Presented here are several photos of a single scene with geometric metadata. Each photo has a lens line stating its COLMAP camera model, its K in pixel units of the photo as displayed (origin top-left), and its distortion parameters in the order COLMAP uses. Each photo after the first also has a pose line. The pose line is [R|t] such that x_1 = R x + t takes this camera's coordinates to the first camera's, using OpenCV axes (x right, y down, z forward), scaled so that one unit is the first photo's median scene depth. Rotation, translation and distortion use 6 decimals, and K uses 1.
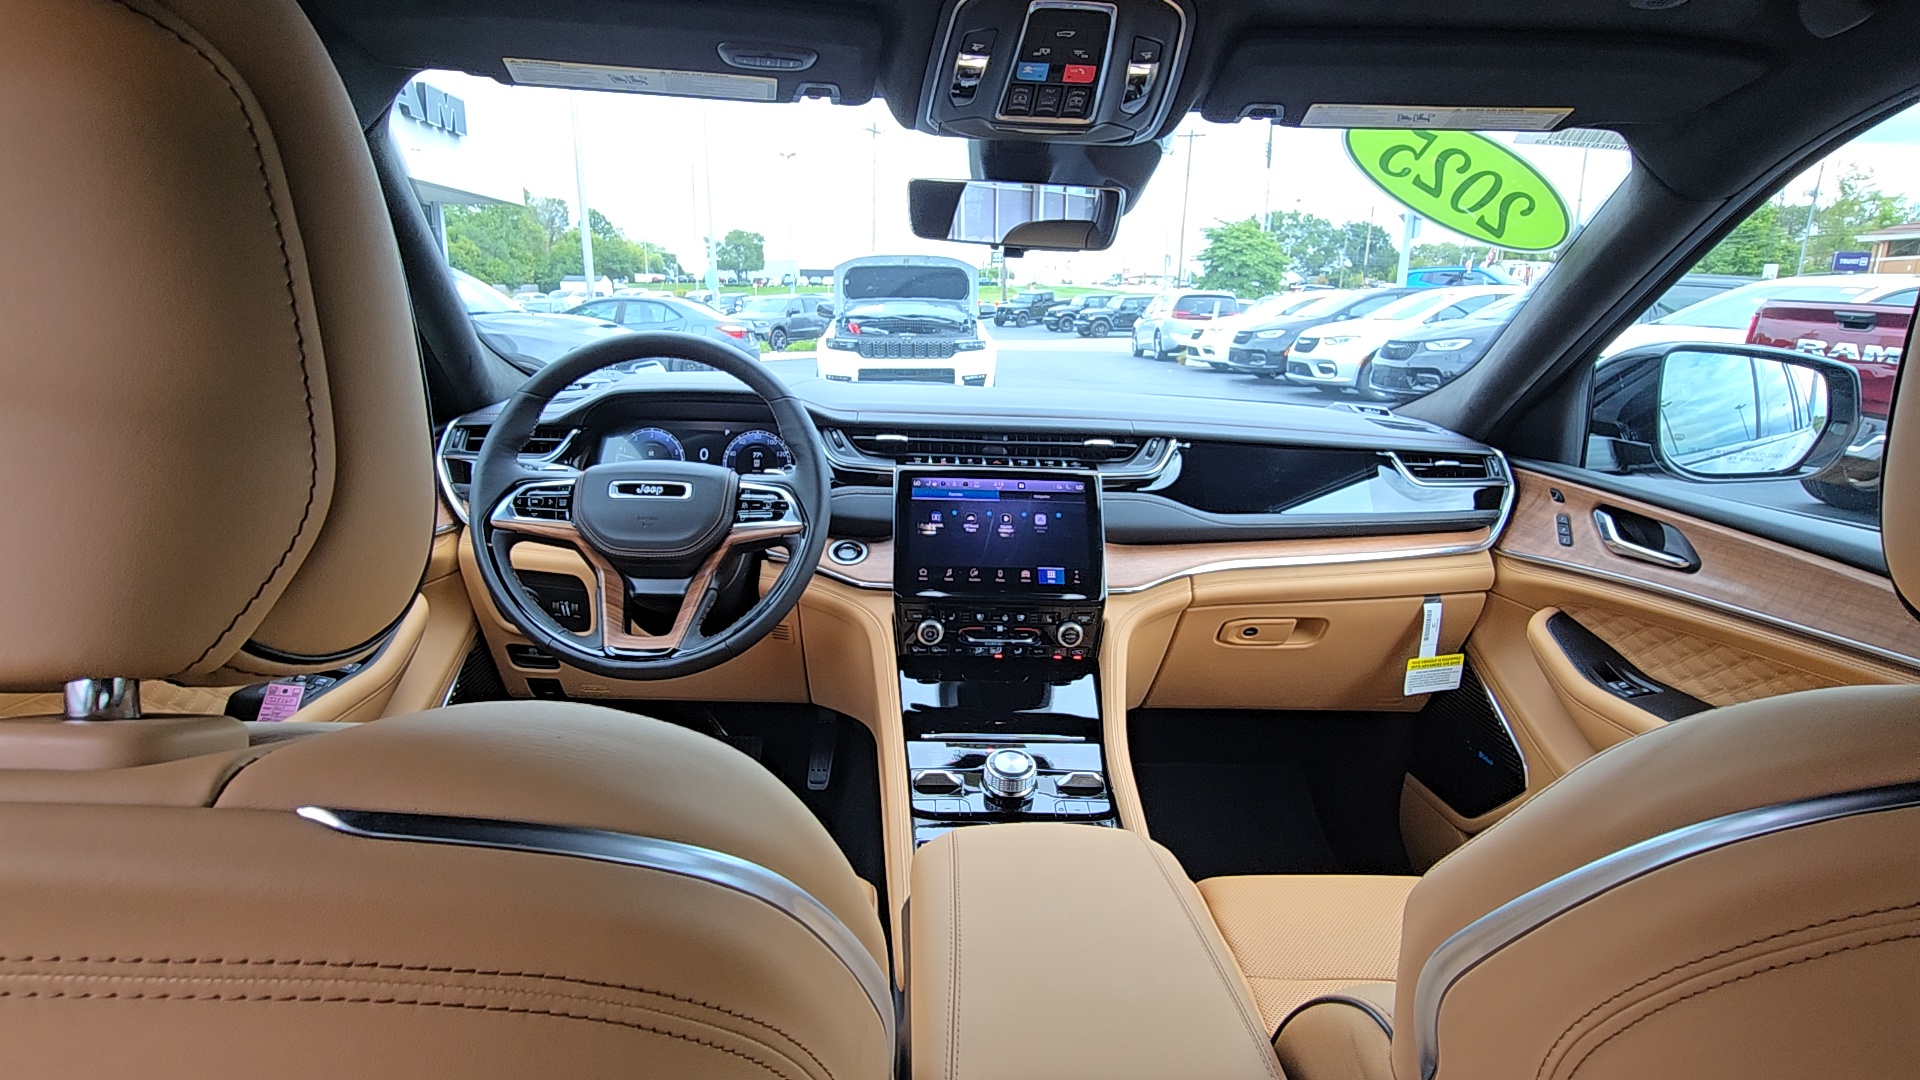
lens RADIAL K [[965.5, 0, 954.2], [0, 965.5, 544.0], [0, 0, 1]] dist [-0.001606, -0.000543]
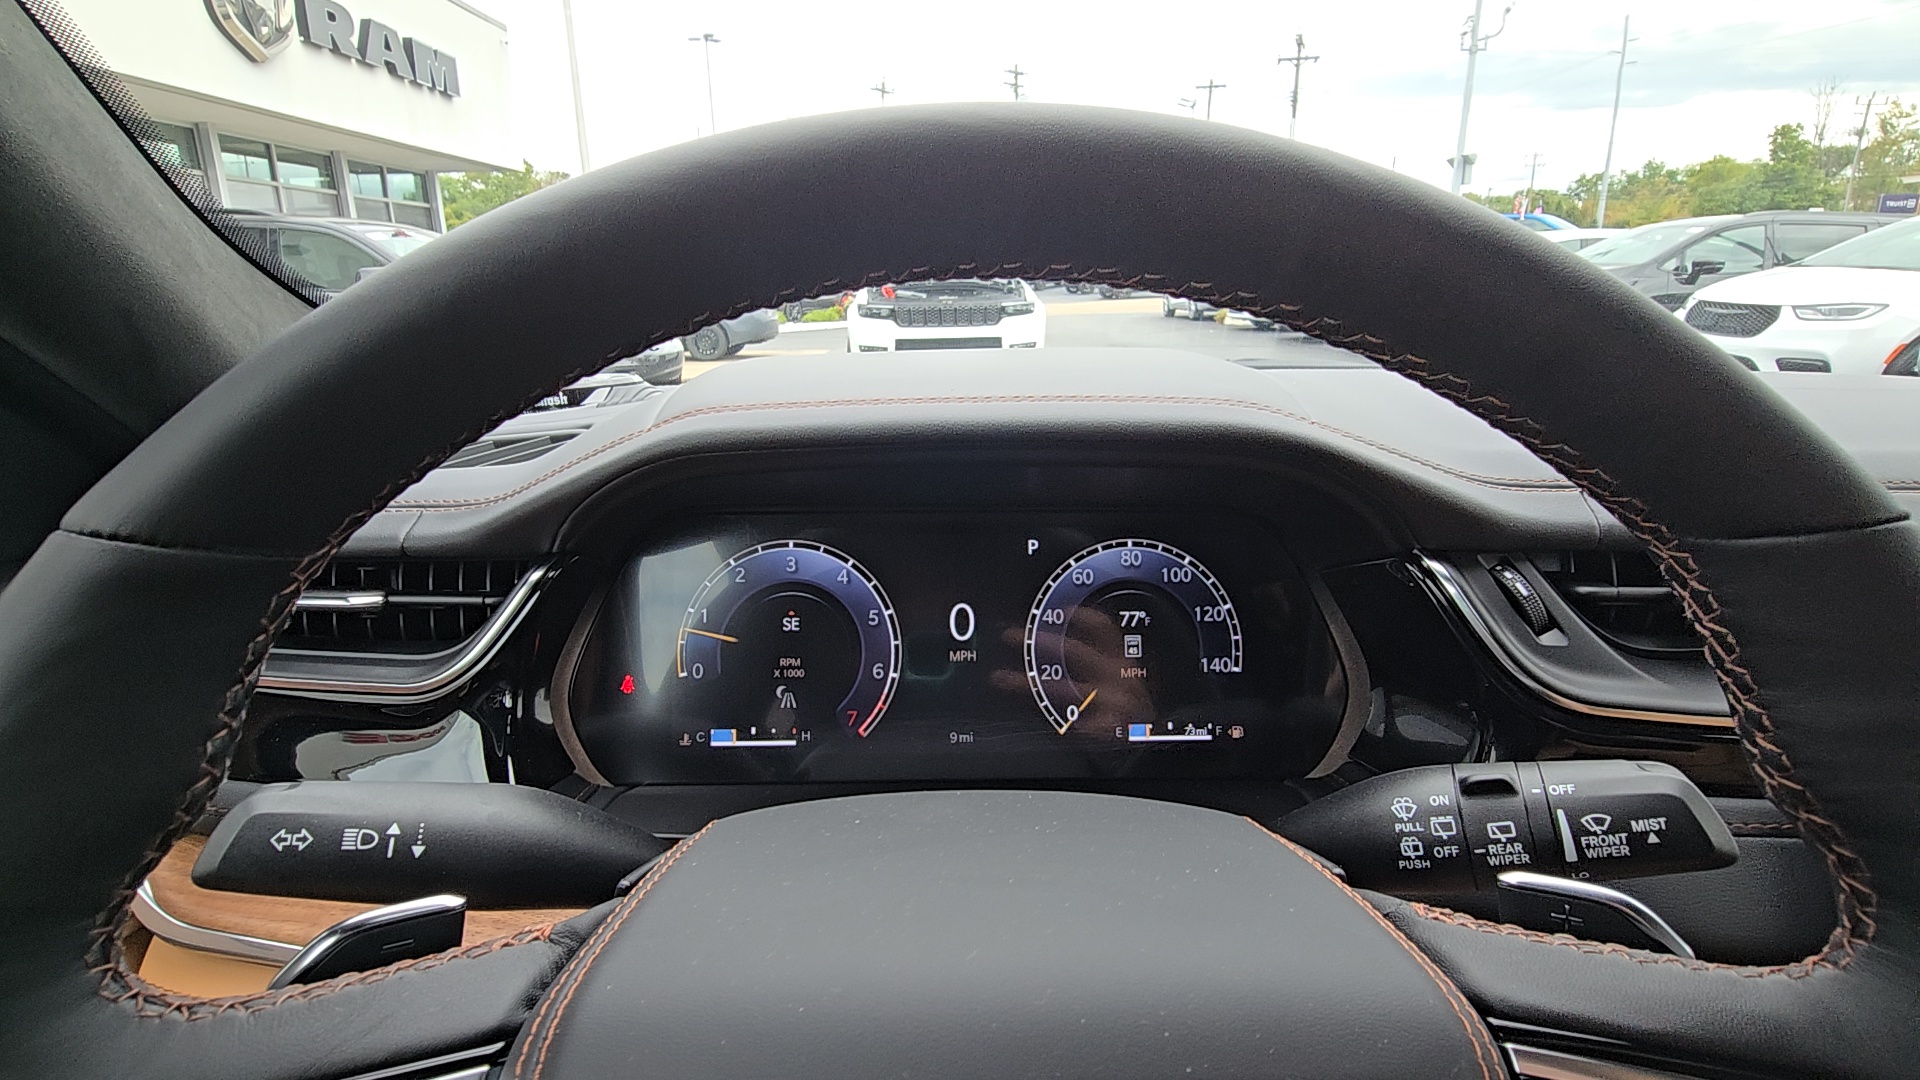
lens RADIAL K [[965.5, 0, 951.3], [0, 965.5, 547.2], [0, 0, 1]] dist [-0.001606, -0.000543]
pose [[0.999631, -0.020393, -0.017959, -0.028193], [0.021031, 0.999127, 0.036105, -0.014168], [0.017207, -0.036469, 0.999187, 0.076125]]
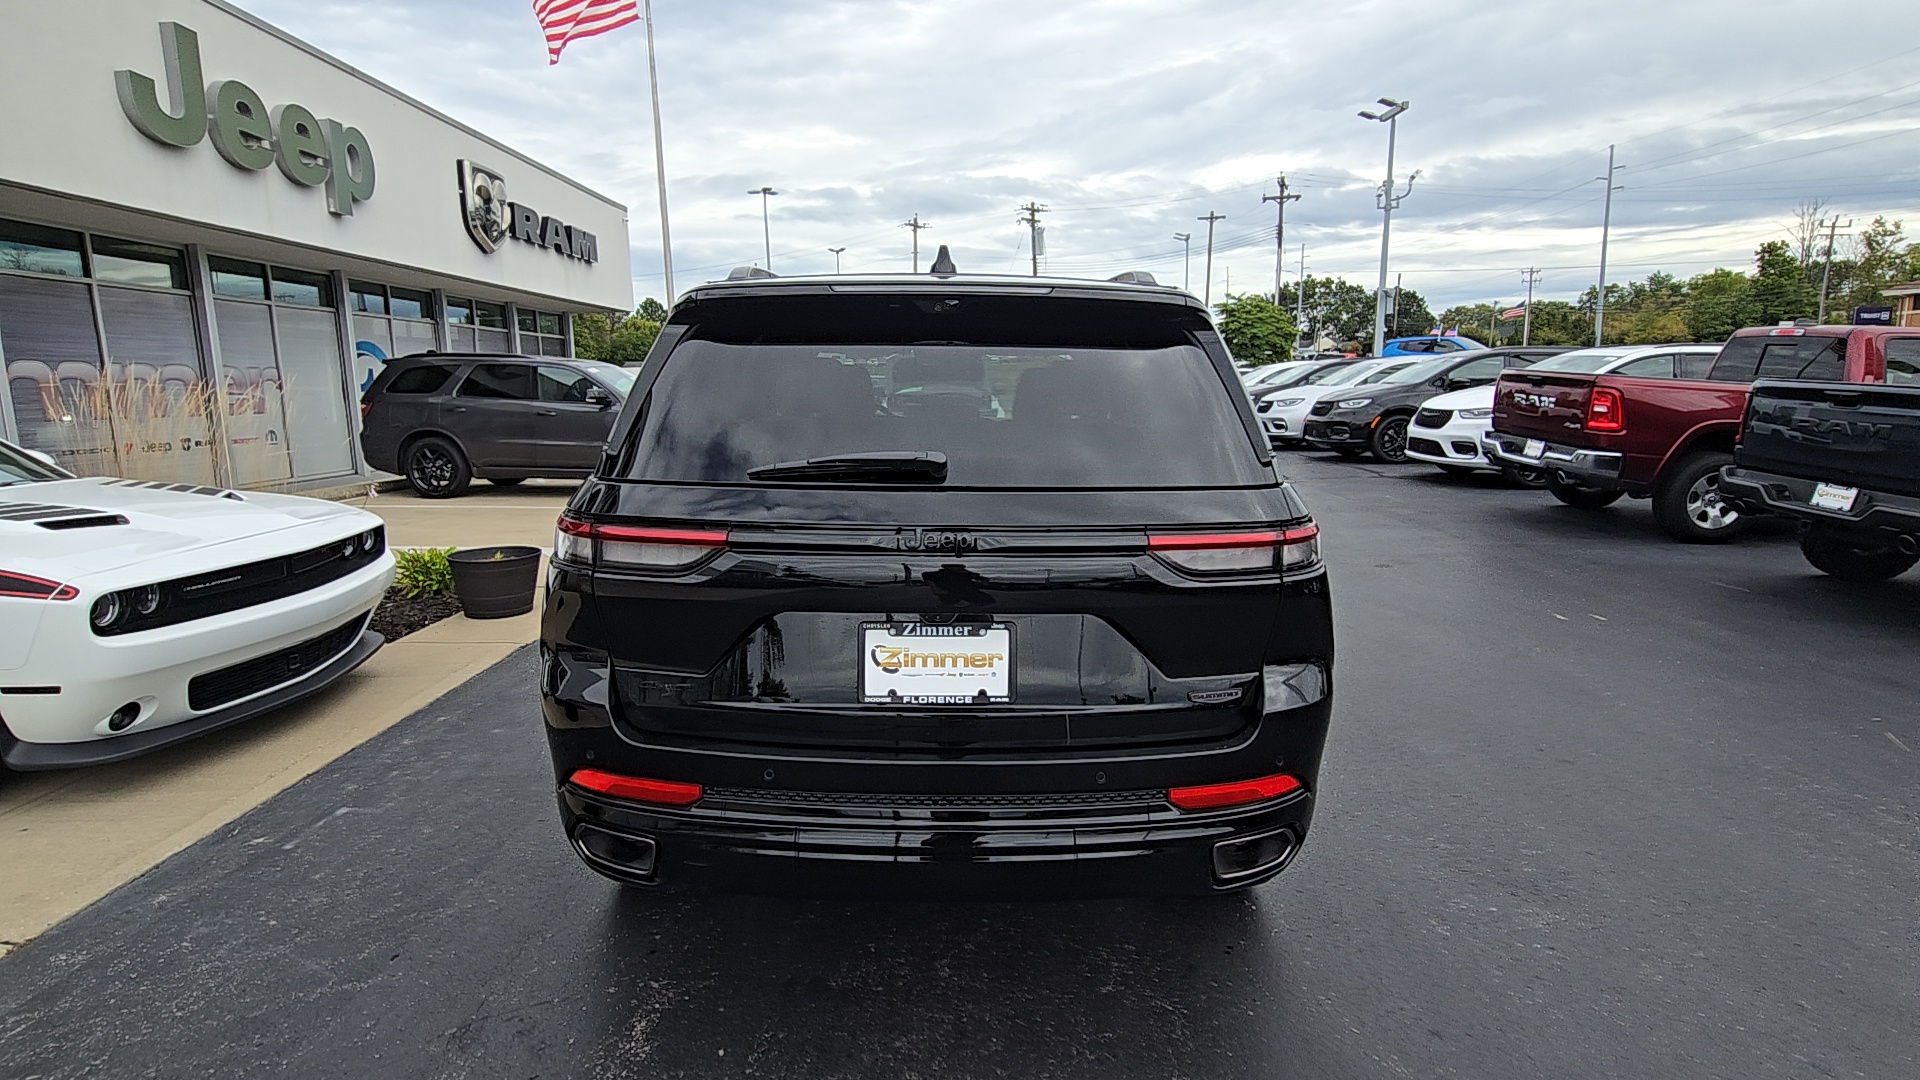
lens RADIAL K [[965.5, 0, 950.8], [0, 965.5, 545.3], [0, 0, 1]] dist [-0.001606, -0.000543]
pose [[0.998611, -0.018392, -0.049377, 0.025530], [0.014780, 0.997255, -0.072550, 0.065934], [0.050575, 0.071719, 0.996142, -0.288378]]
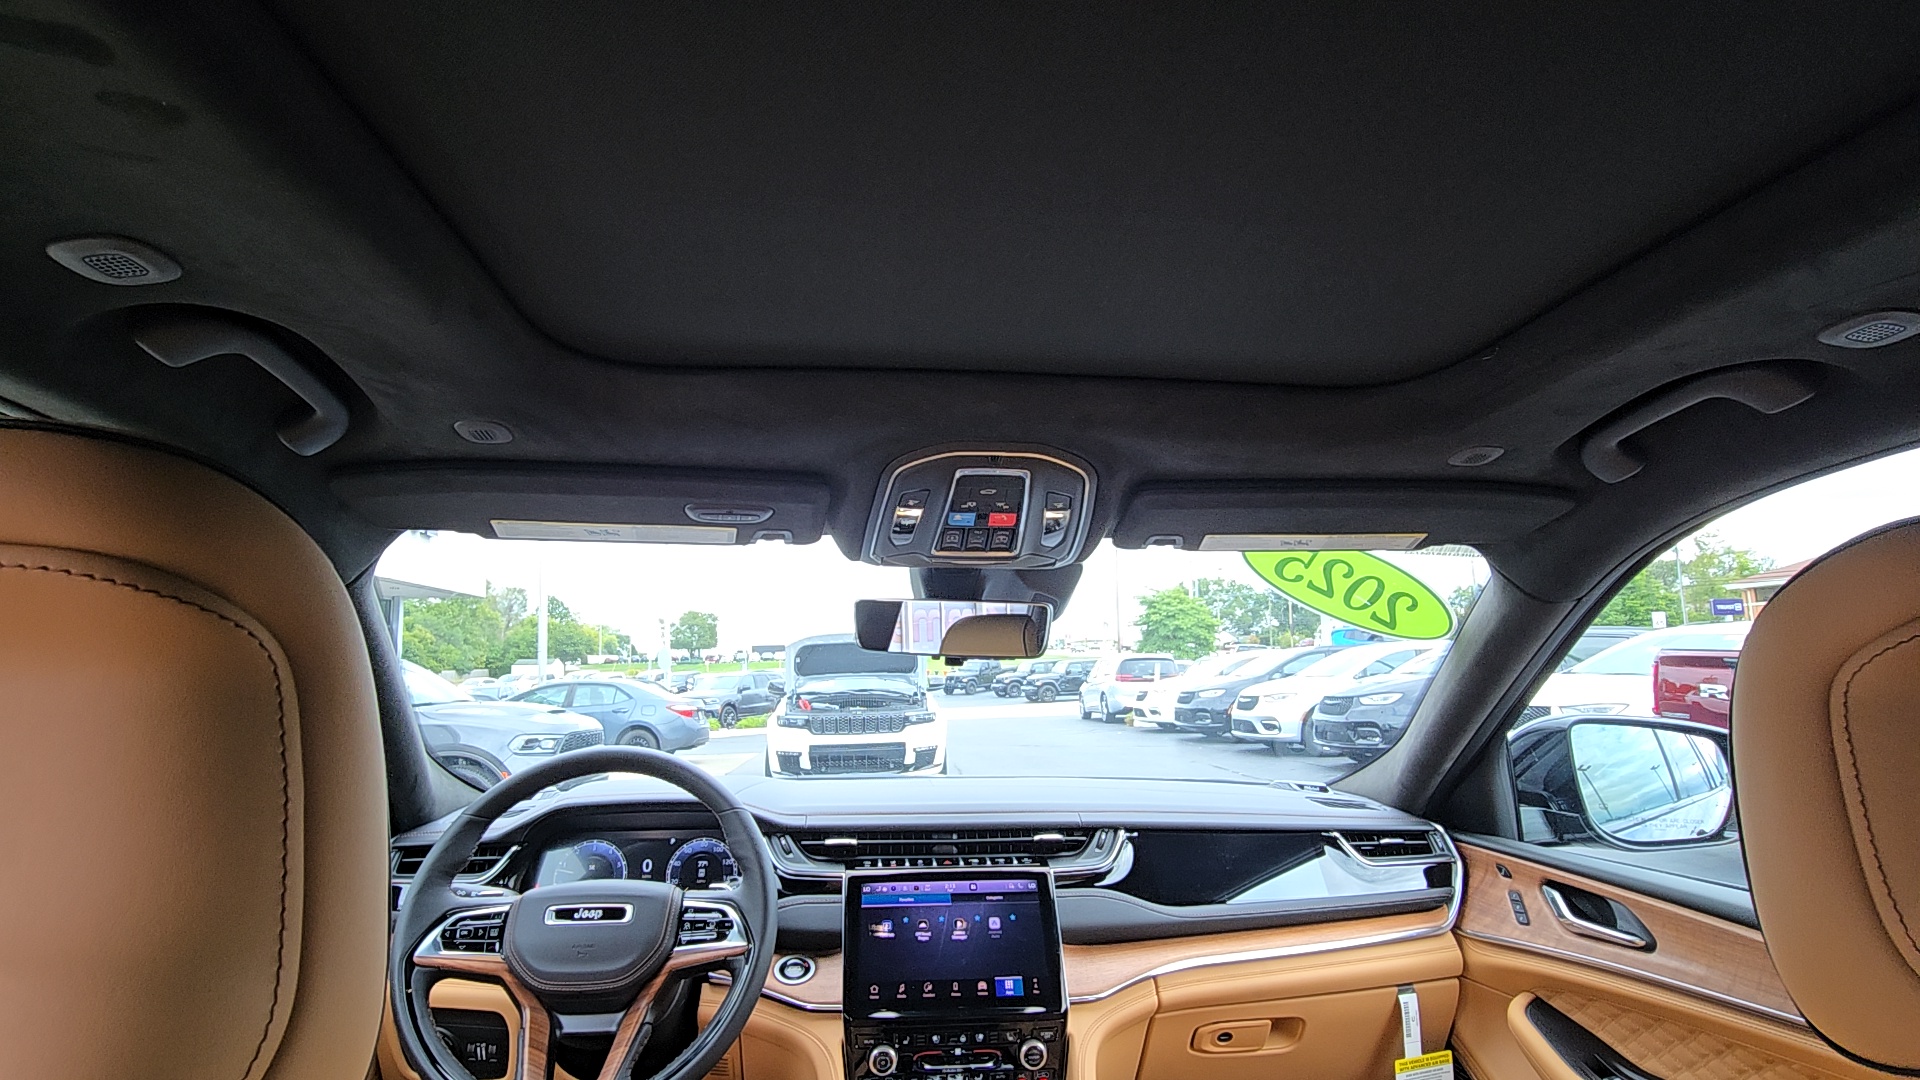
lens RADIAL K [[965.5, 0, 954.5], [0, 965.5, 554.1], [0, 0, 1]] dist [-0.001606, -0.000543]
pose [[0.998053, -0.027949, 0.055758, 0.000505], [0.046044, 0.933193, -0.356415, -0.002762], [-0.042071, 0.358288, 0.932663, -0.003744]]
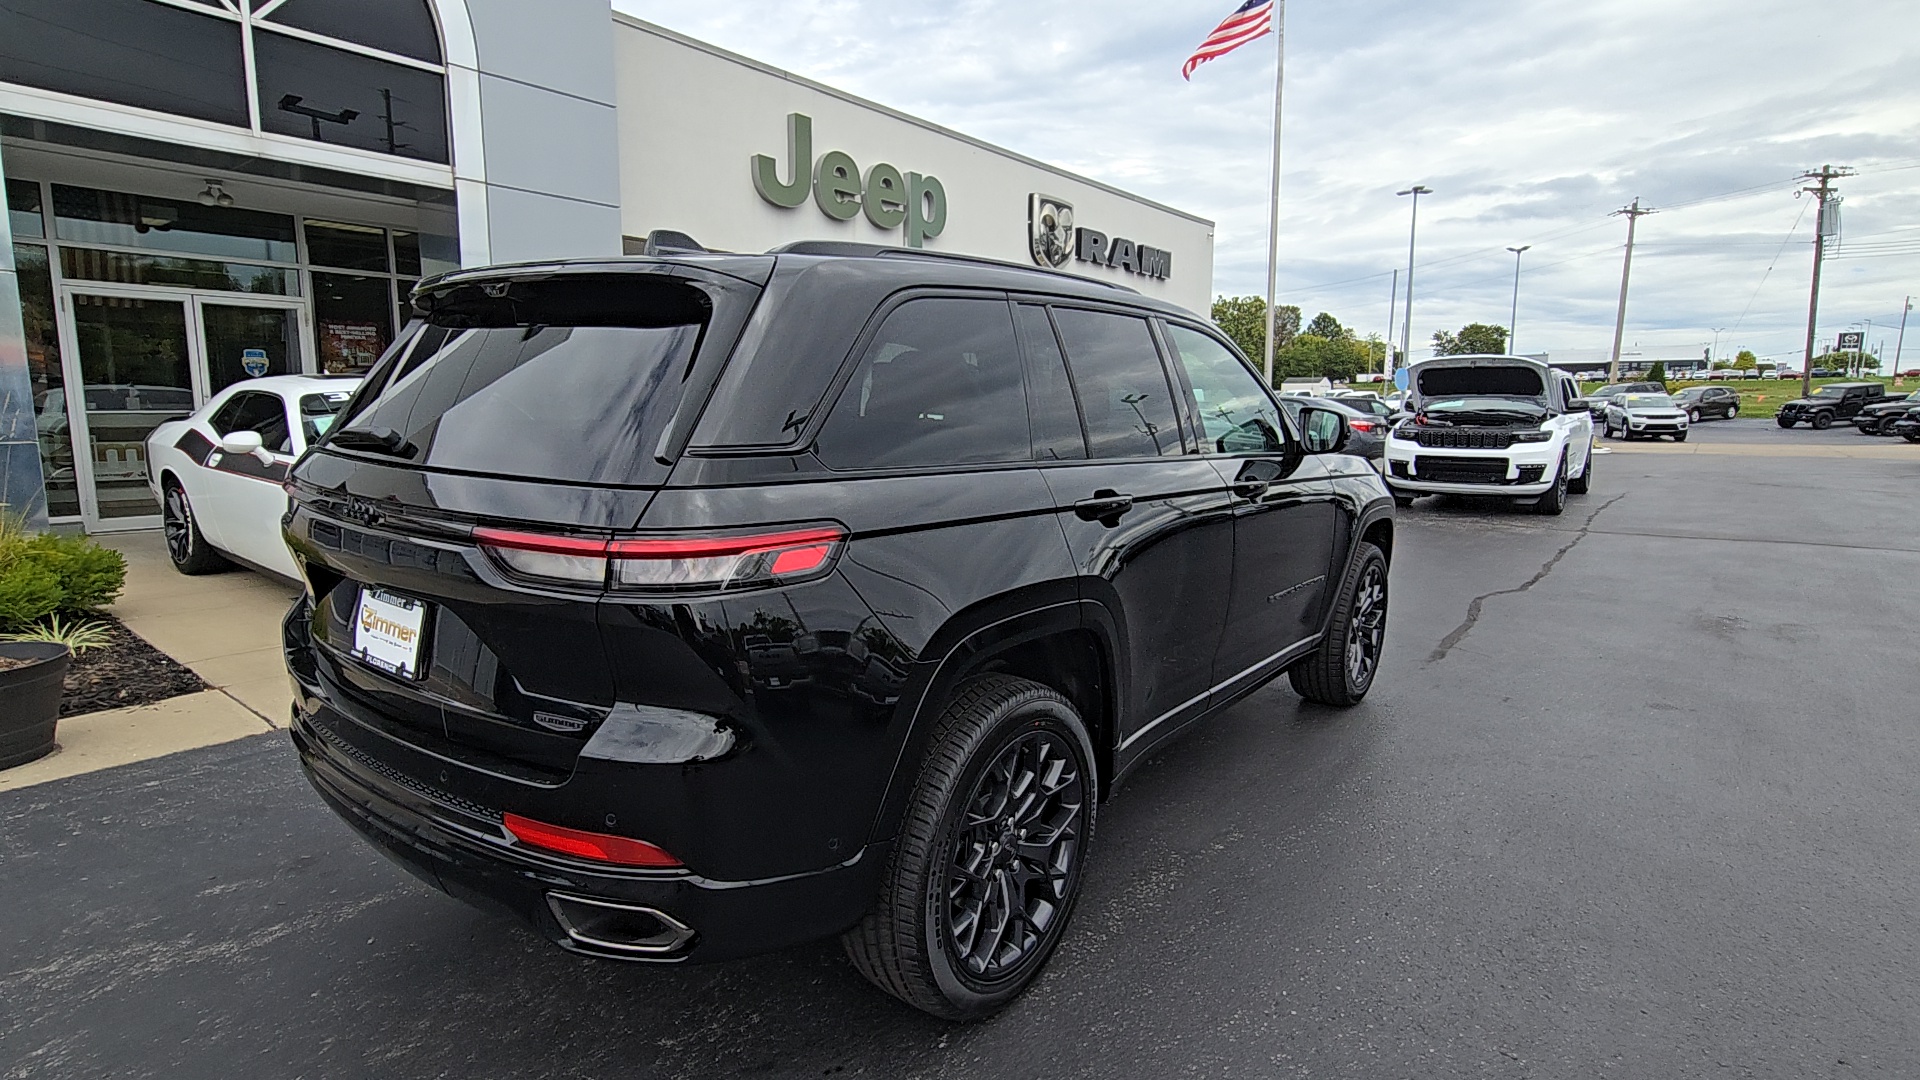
lens RADIAL K [[965.5, 0, 947.3], [0, 965.5, 544.8], [0, 0, 1]] dist [-0.001606, -0.000543]
pose [[0.758061, 0.088774, -0.646113, 0.193127], [-0.152137, 0.987431, -0.042826, 0.051989], [0.634190, 0.130763, 0.762039, -0.196559]]
